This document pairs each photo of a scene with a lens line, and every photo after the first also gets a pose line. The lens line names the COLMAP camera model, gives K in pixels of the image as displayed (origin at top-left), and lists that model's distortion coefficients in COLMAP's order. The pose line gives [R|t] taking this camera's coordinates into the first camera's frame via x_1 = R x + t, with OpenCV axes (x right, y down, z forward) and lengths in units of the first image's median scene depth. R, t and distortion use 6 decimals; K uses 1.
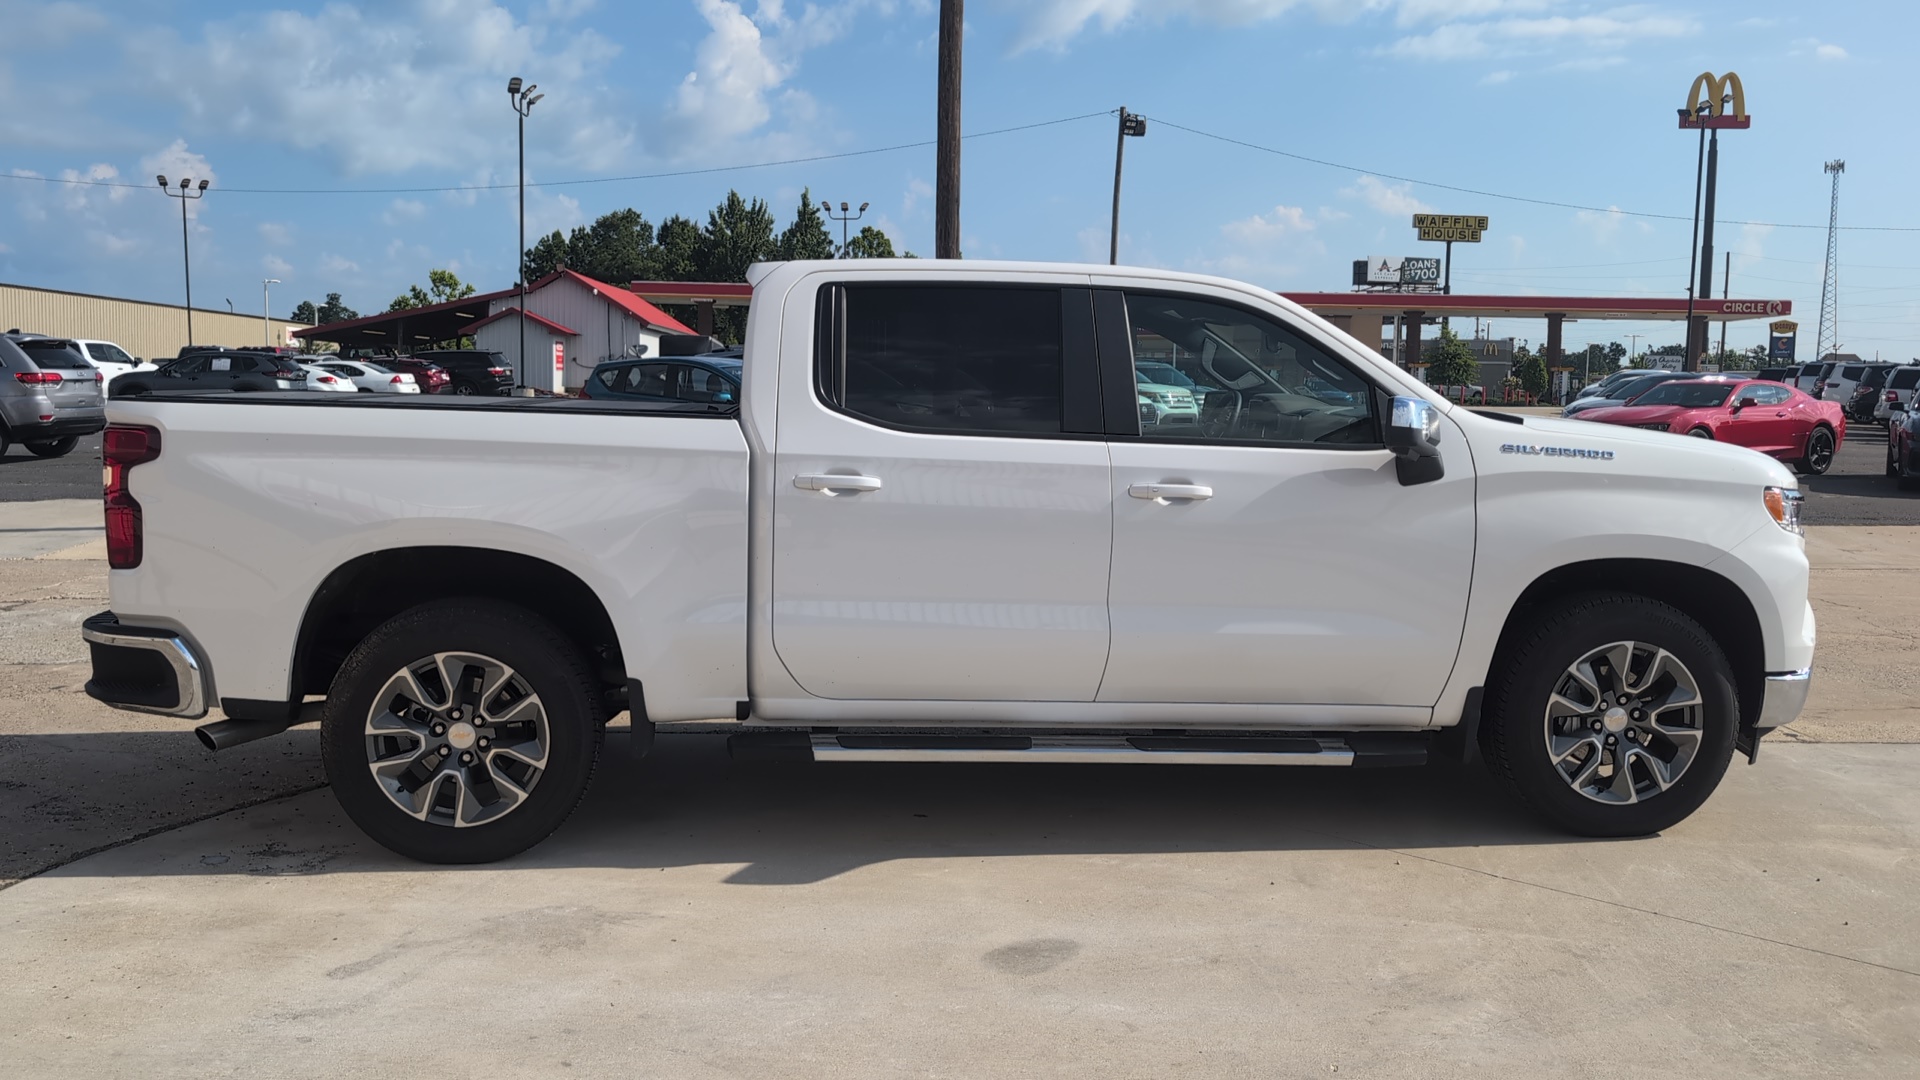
lens RADIAL K [[1610.8, 0, 956.3], [0, 1610.8, 545.6], [0, 0, 1]] dist [0.034369, -0.048433]
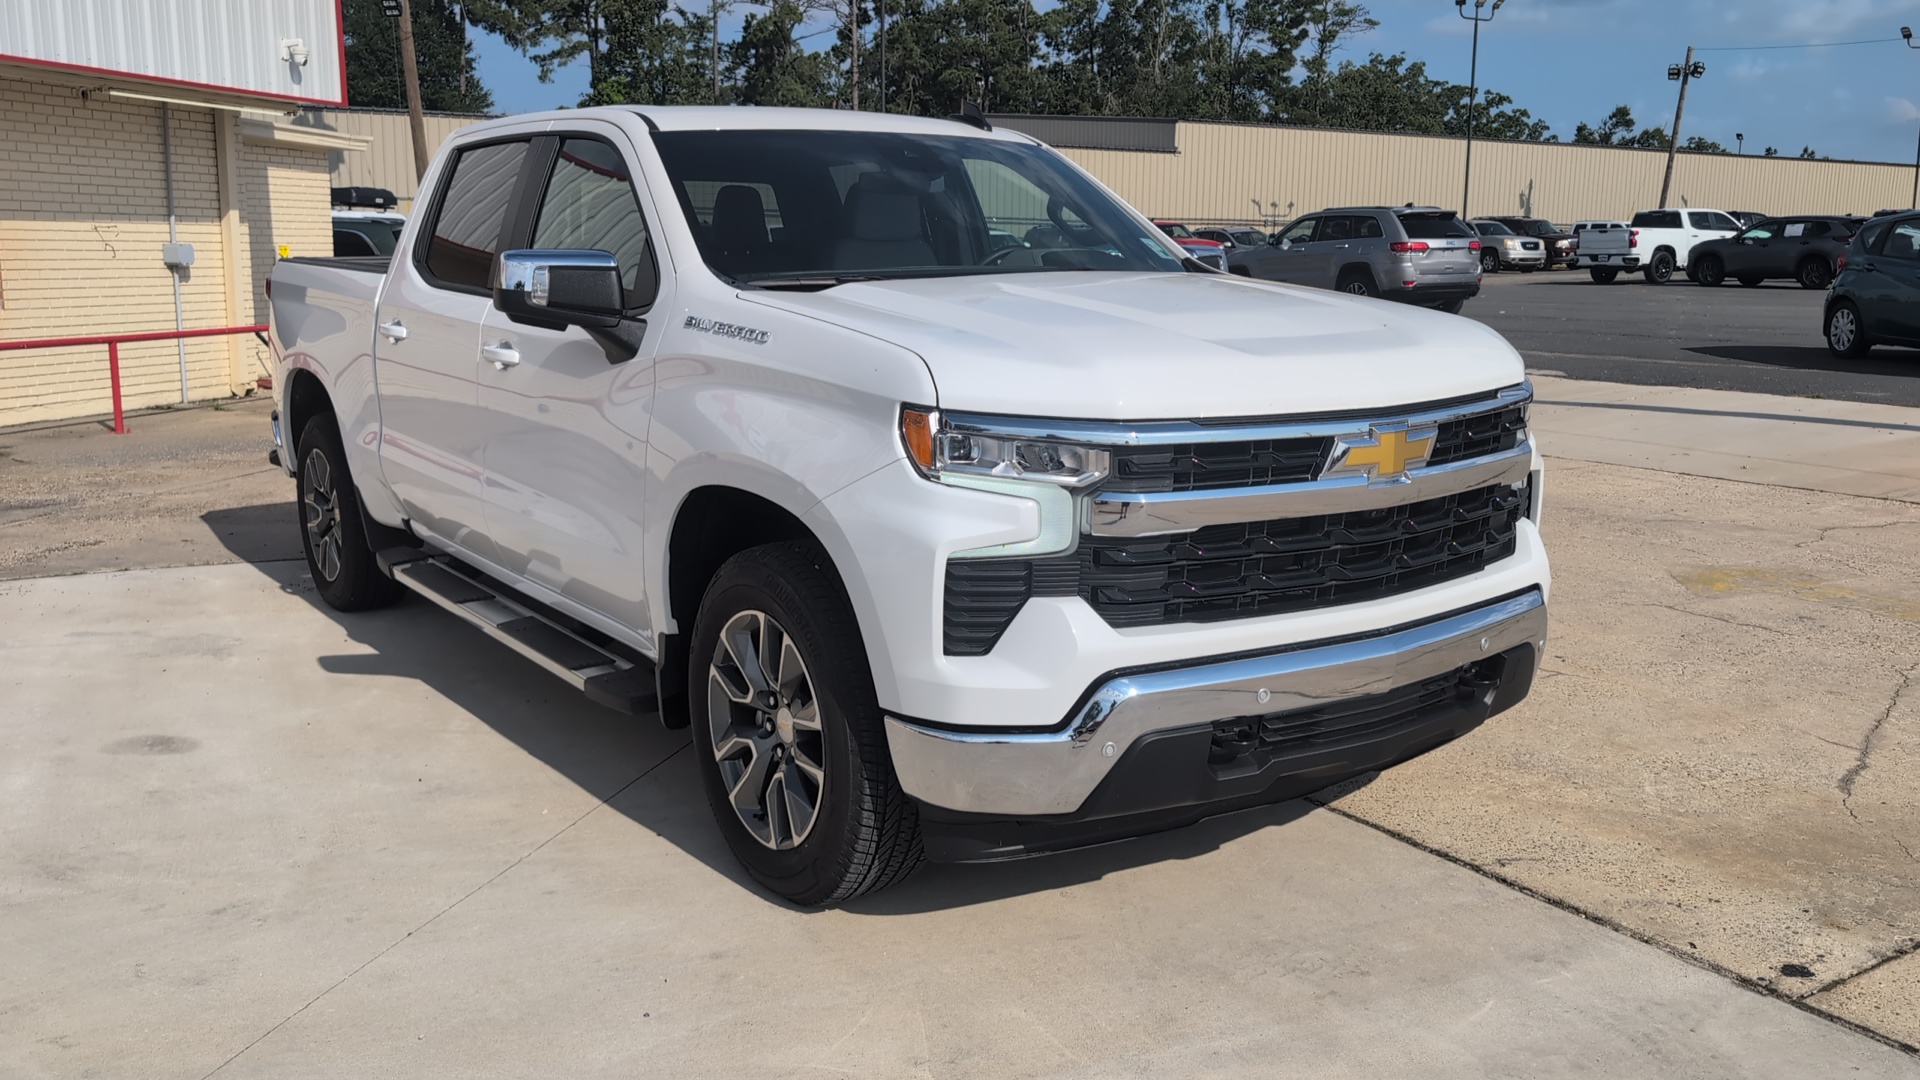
lens RADIAL K [[1610.8, 0, 968.5], [0, 1610.8, 538.2], [0, 0, 1]] dist [0.034369, -0.048433]
pose [[0.500311, 0.144049, -0.853779, 1.037476], [-0.079937, 0.989537, 0.120111, -0.060454], [0.862148, 0.008155, 0.506591, 0.734298]]
